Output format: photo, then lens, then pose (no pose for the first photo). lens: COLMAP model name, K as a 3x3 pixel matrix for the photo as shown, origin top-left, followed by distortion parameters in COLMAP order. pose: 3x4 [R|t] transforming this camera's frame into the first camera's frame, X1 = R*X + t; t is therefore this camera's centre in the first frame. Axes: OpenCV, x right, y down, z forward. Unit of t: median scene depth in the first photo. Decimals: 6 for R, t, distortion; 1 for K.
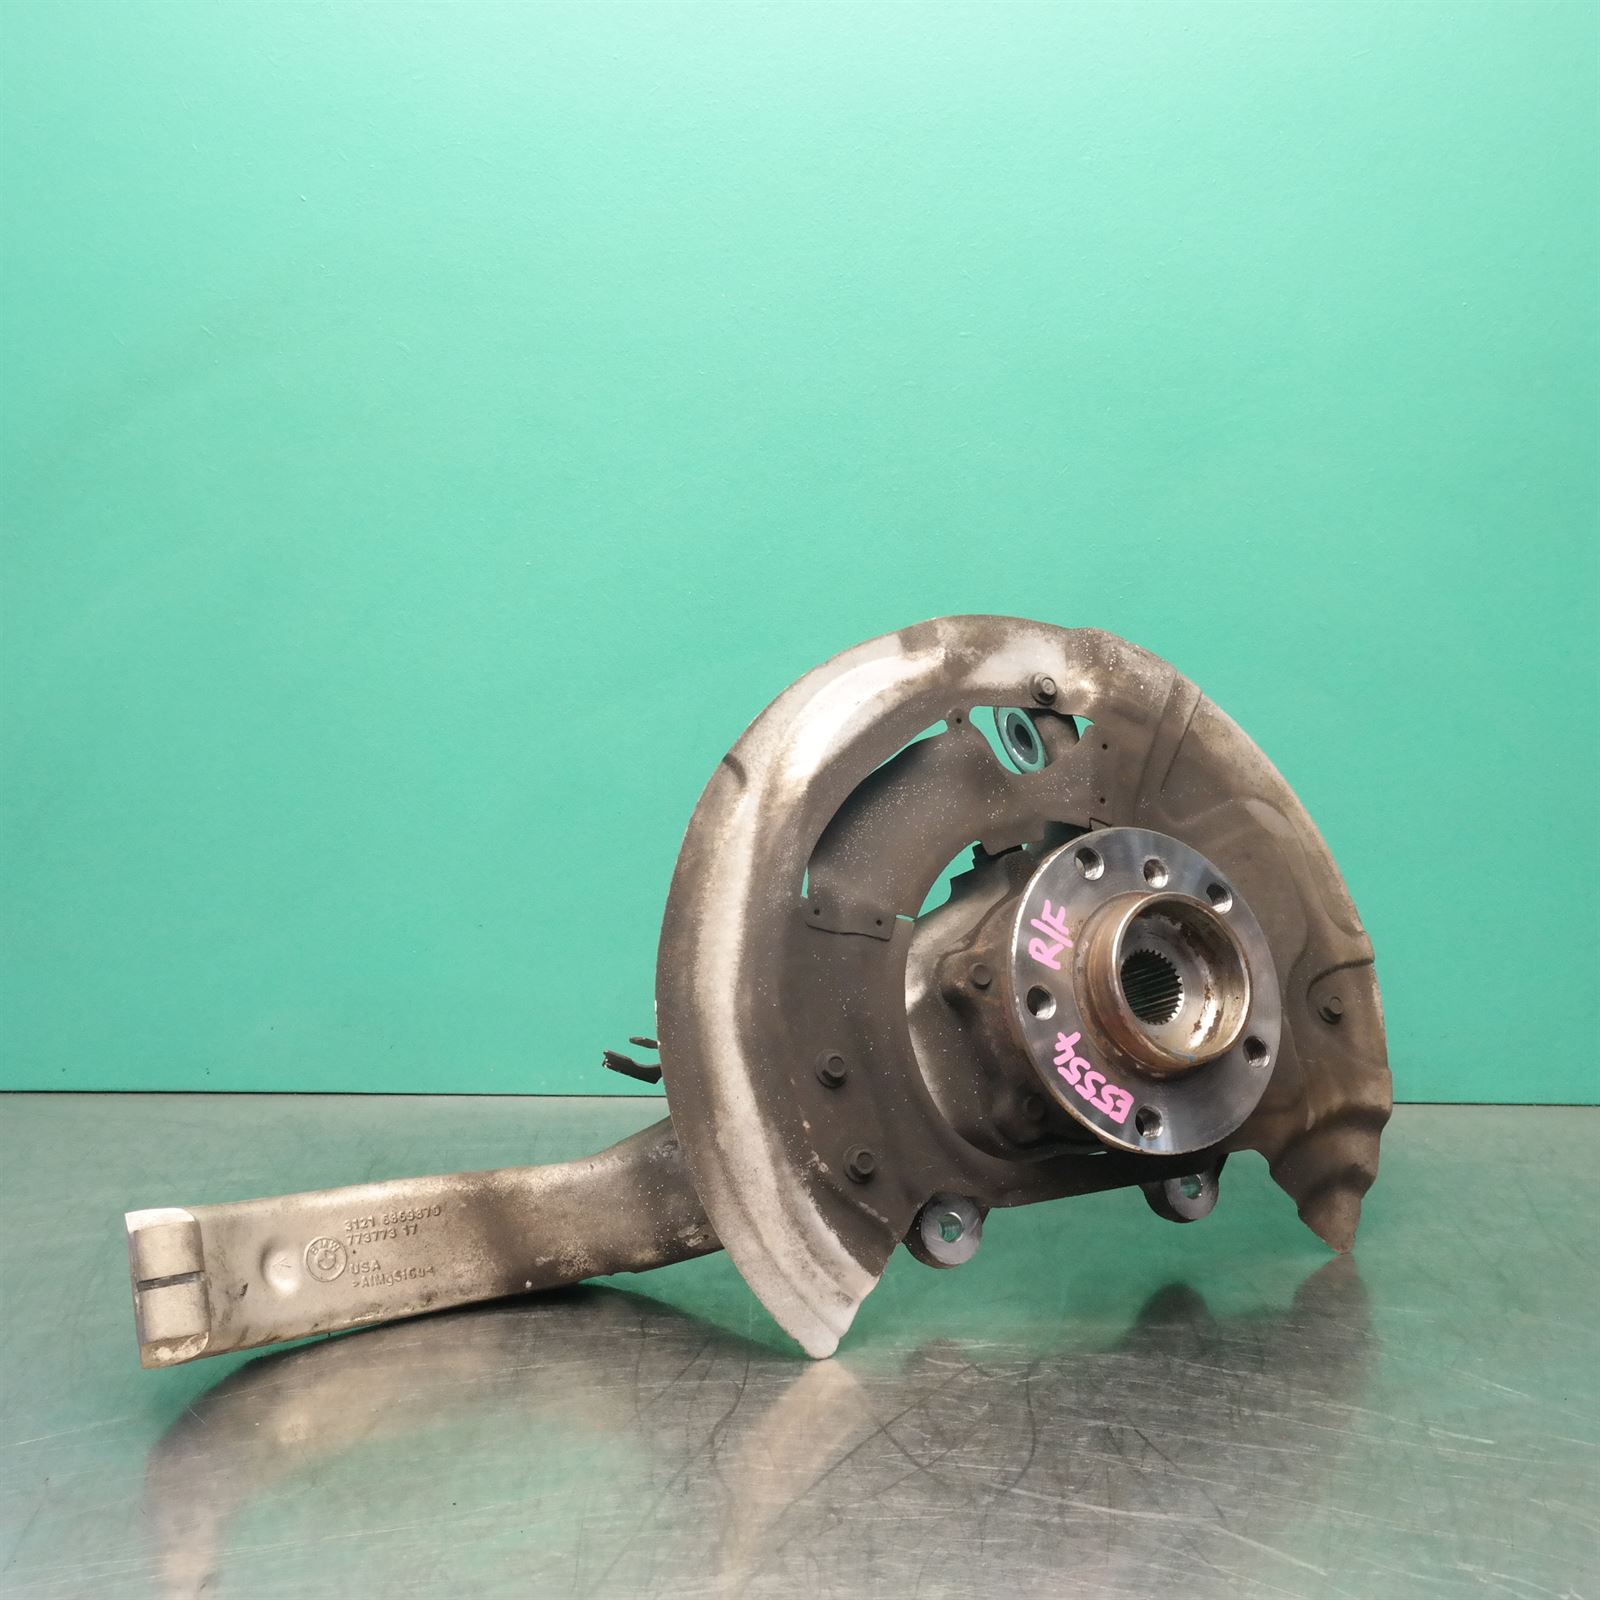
lens RADIAL K [[1911.5, 0, 756.1], [0, 1911.5, 801.3], [0, 0, 1]] dist [0.028537, -0.010987]
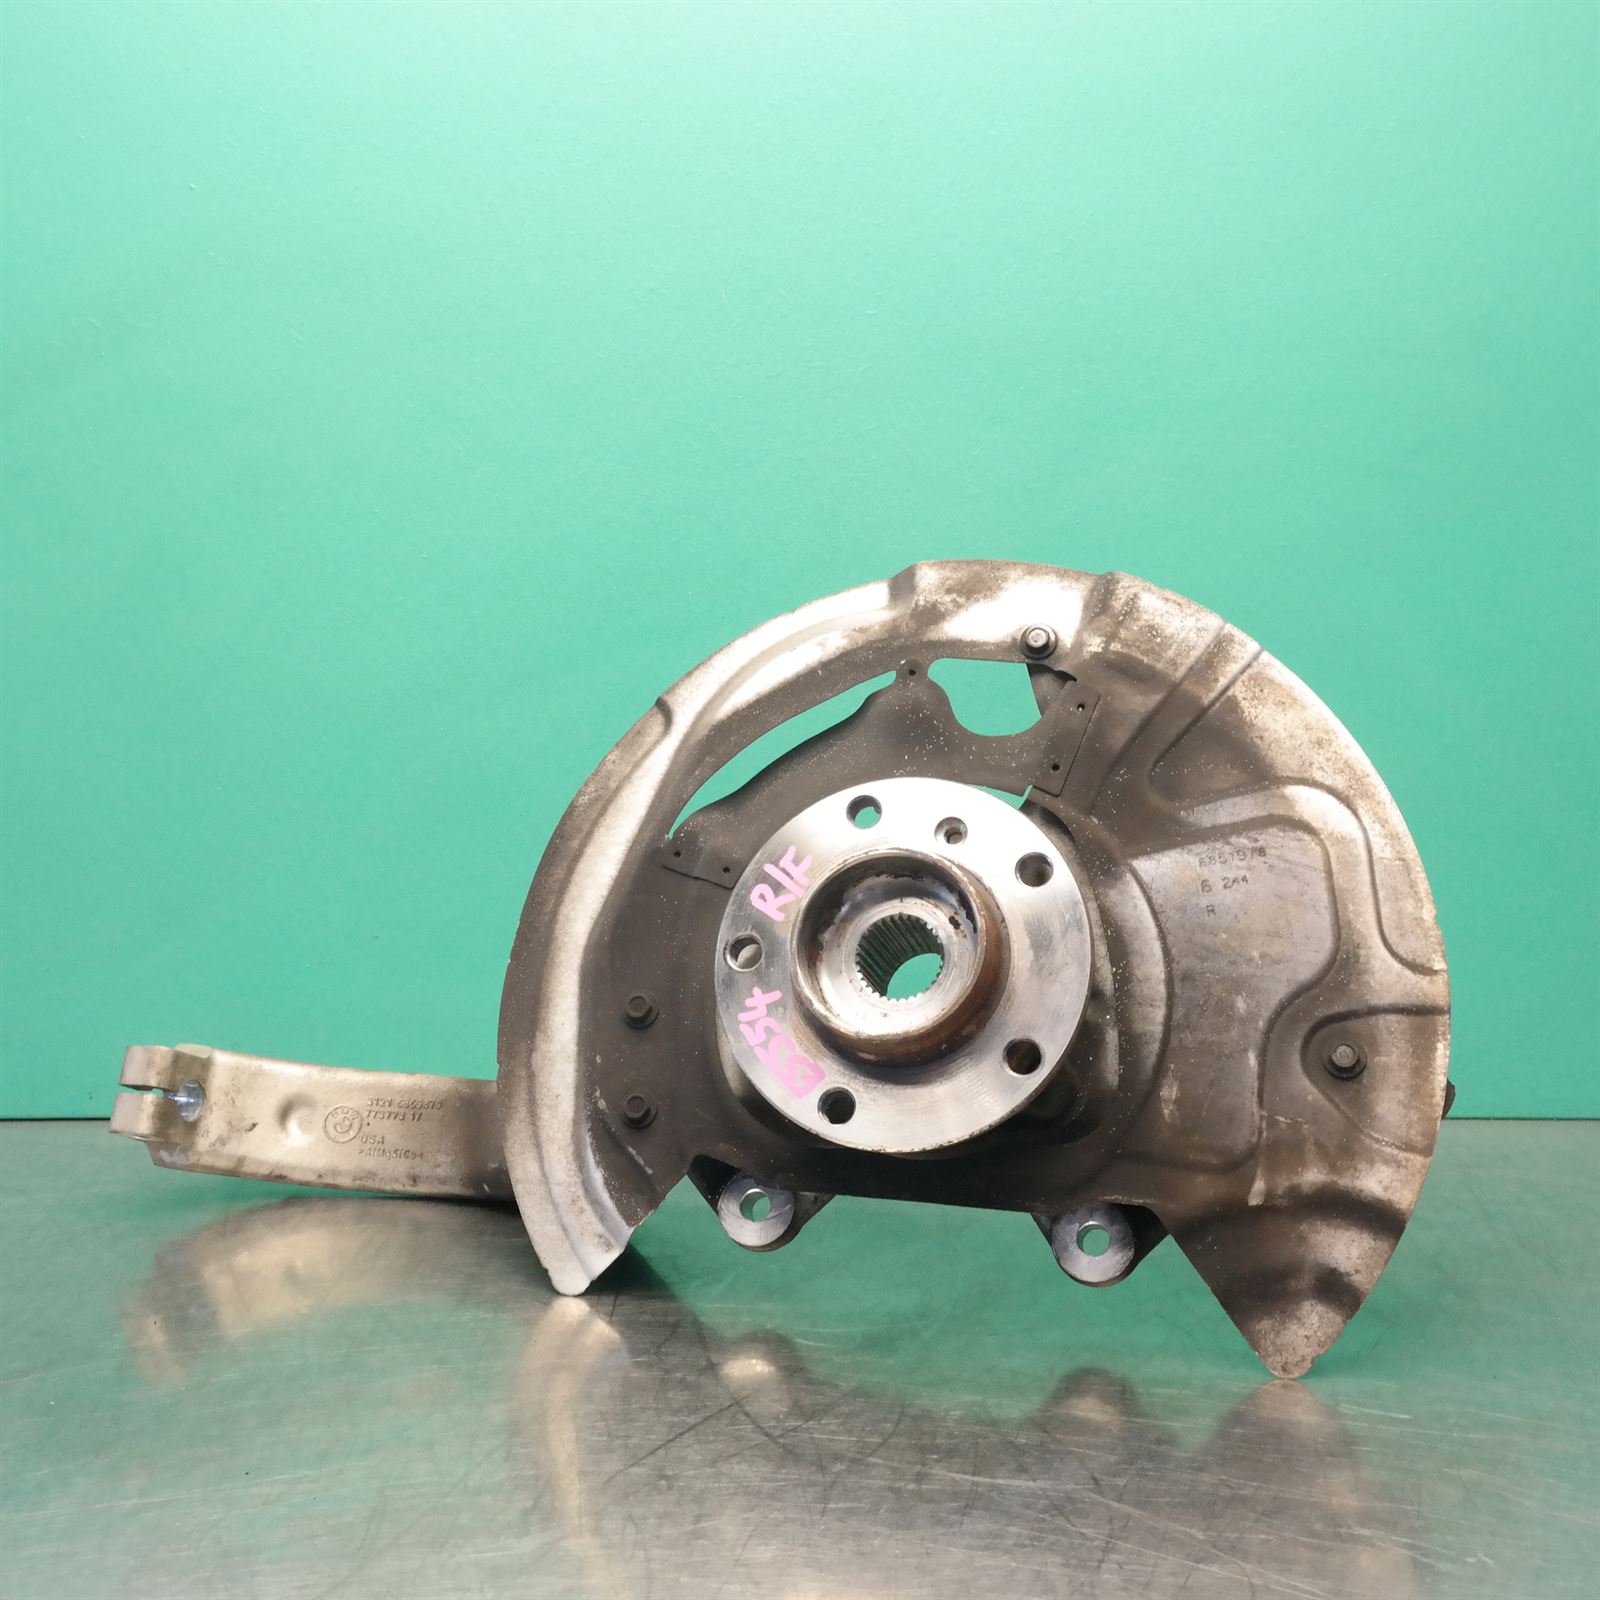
lens RADIAL K [[1911.5, 0, 756.1], [0, 1911.5, 801.3], [0, 0, 1]] dist [0.028537, -0.010987]
pose [[0.708454, 0.041570, -0.704531, 0.745257], [-0.091428, 0.995258, -0.033213, 0.059651], [0.699810, 0.087943, 0.708895, 0.332148]]
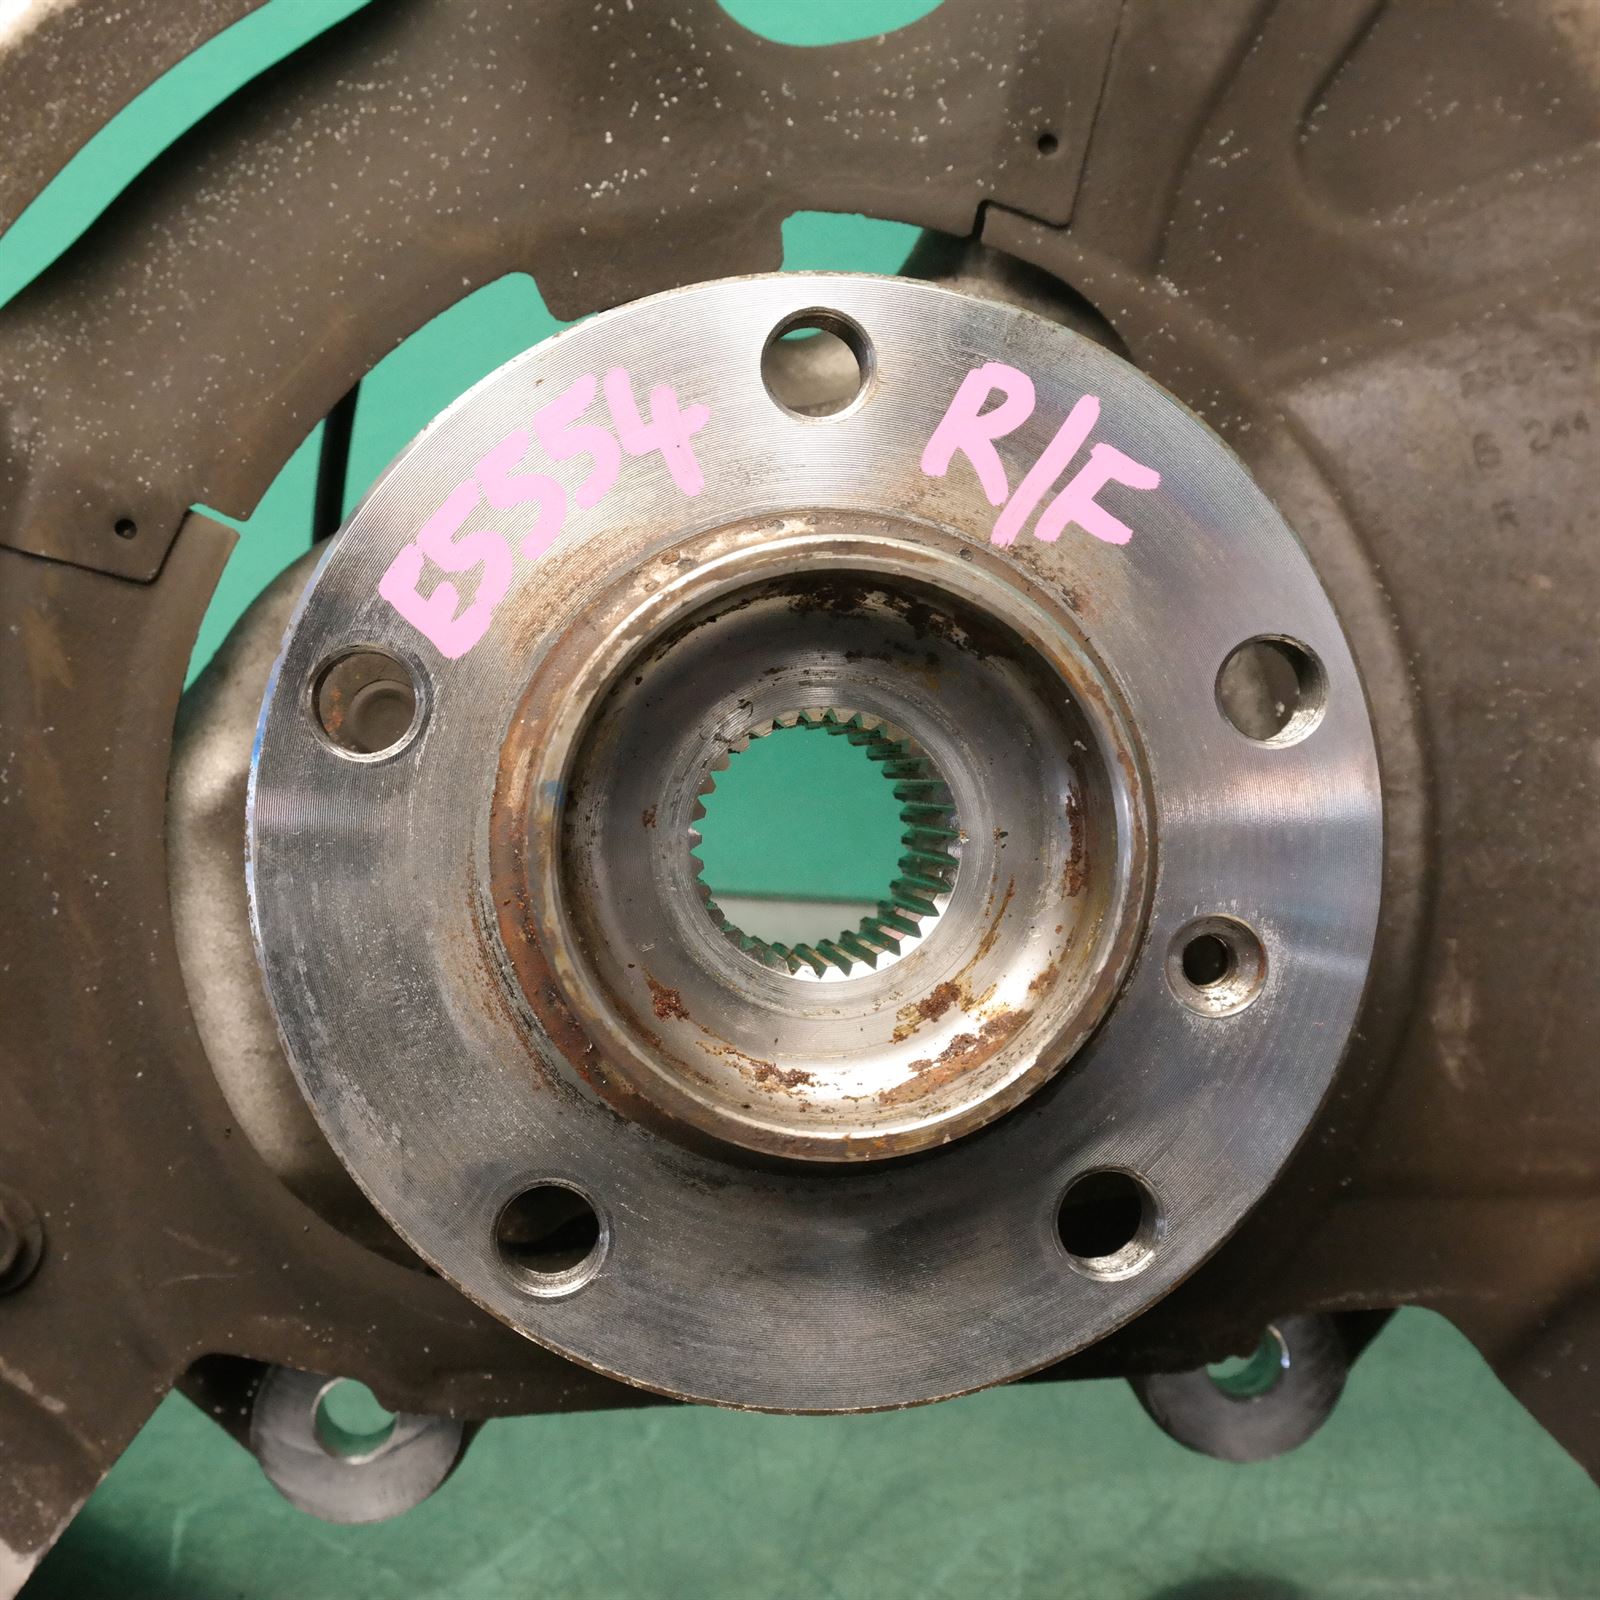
lens RADIAL K [[2732.8, 0, 730.4], [0, 2732.8, 760.6], [0, 0, 1]] dist [-0.023748, 0.153219]
pose [[0.920429, 0.118638, -0.372472, 0.334787], [-0.011606, 0.960707, 0.277321, -0.027652], [0.390738, -0.250931, 0.885640, 0.622604]]
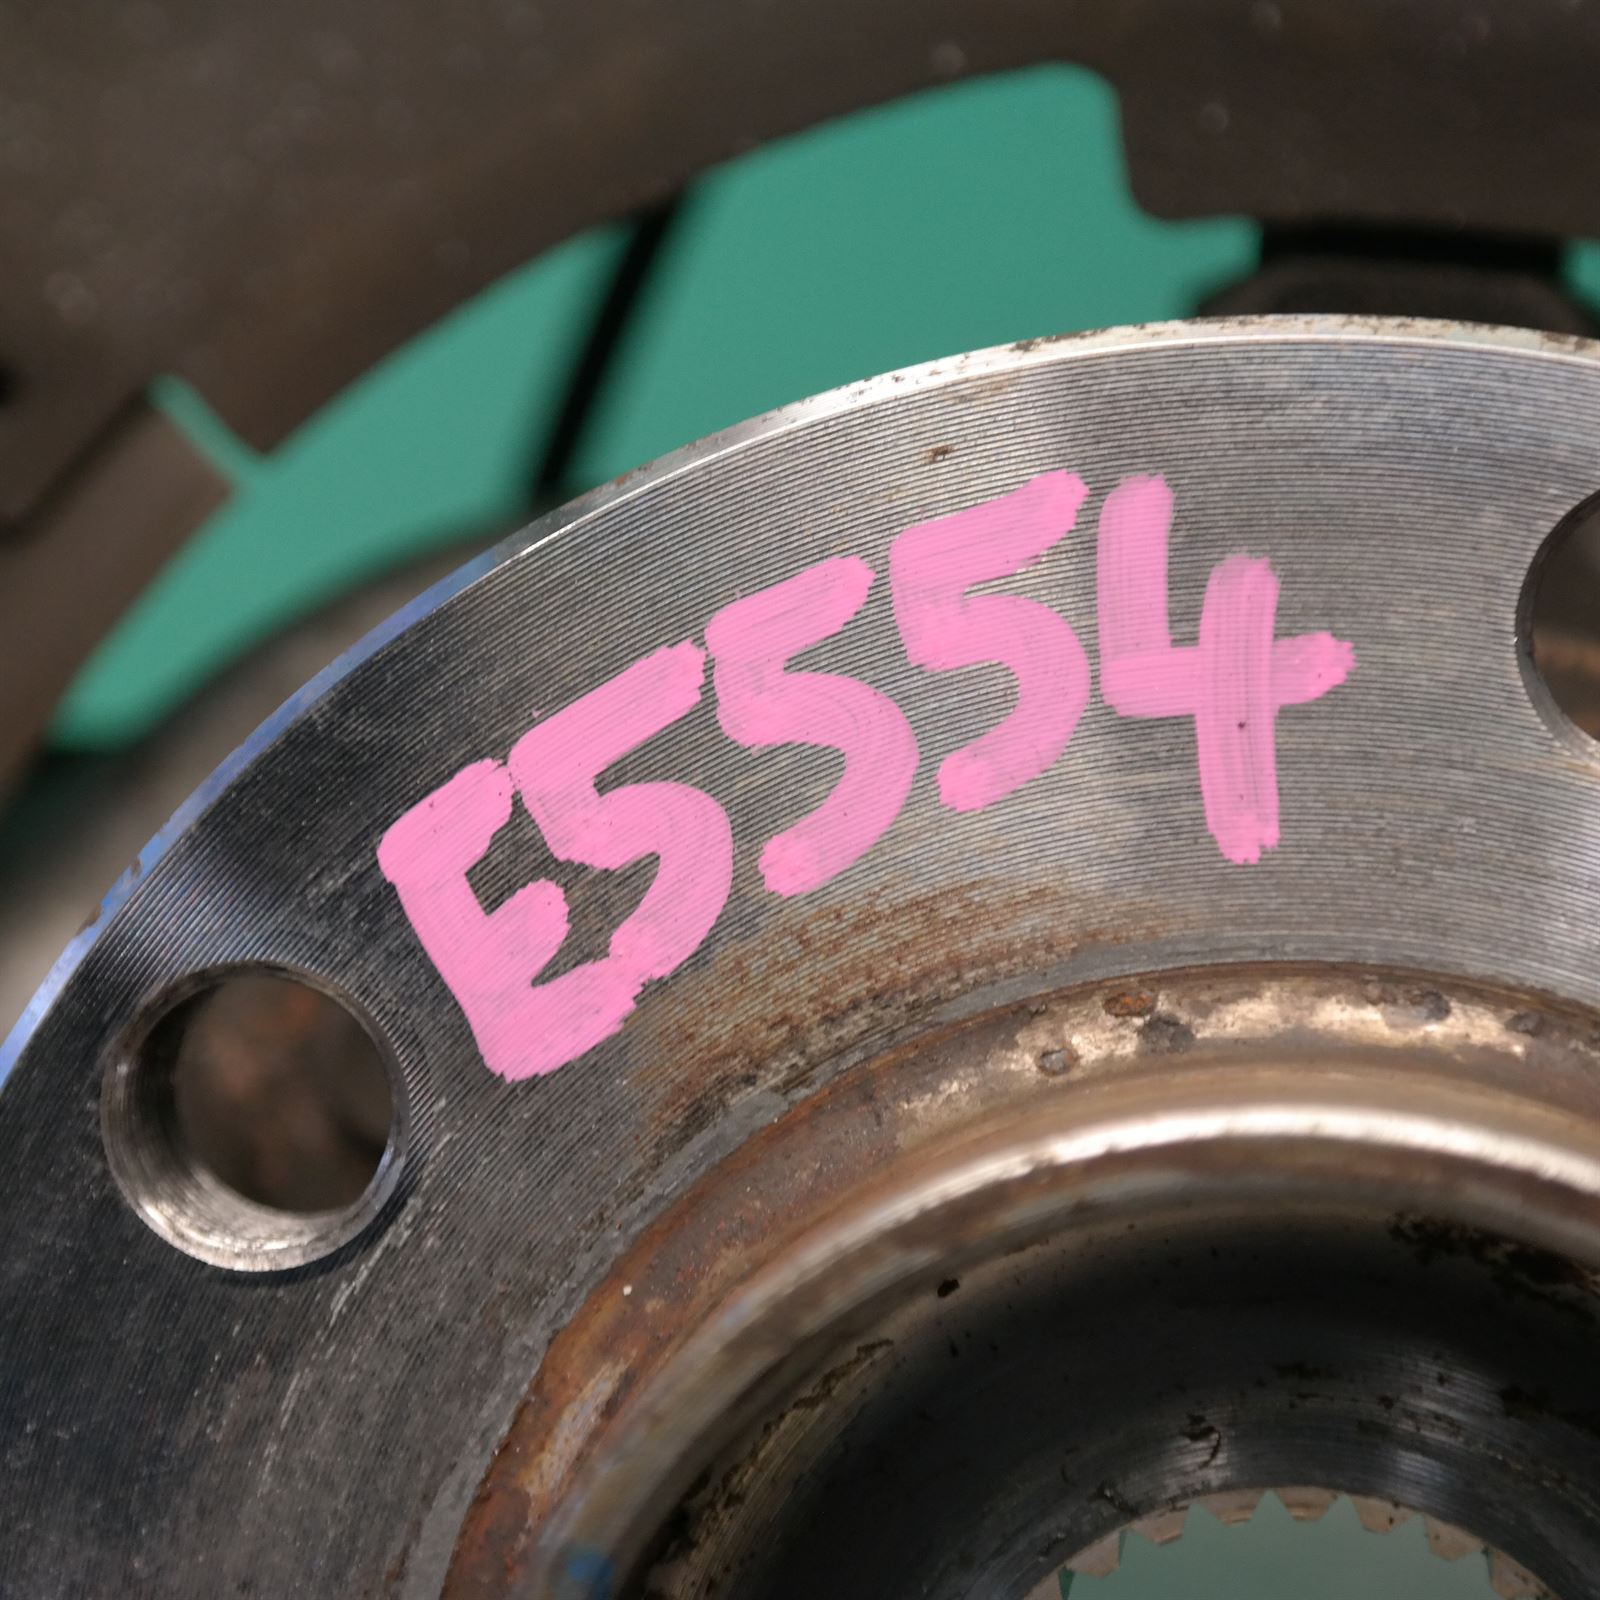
lens RADIAL K [[4966.9, 0, 800.0], [0, 4966.9, 800.0], [0, 0, 1]] dist [0.166768, -0.050689]
pose [[0.773603, 0.401855, -0.489949, 0.289607], [-0.260307, 0.906475, 0.332480, -0.041671], [0.577736, -0.129671, 0.805858, 0.751846]]
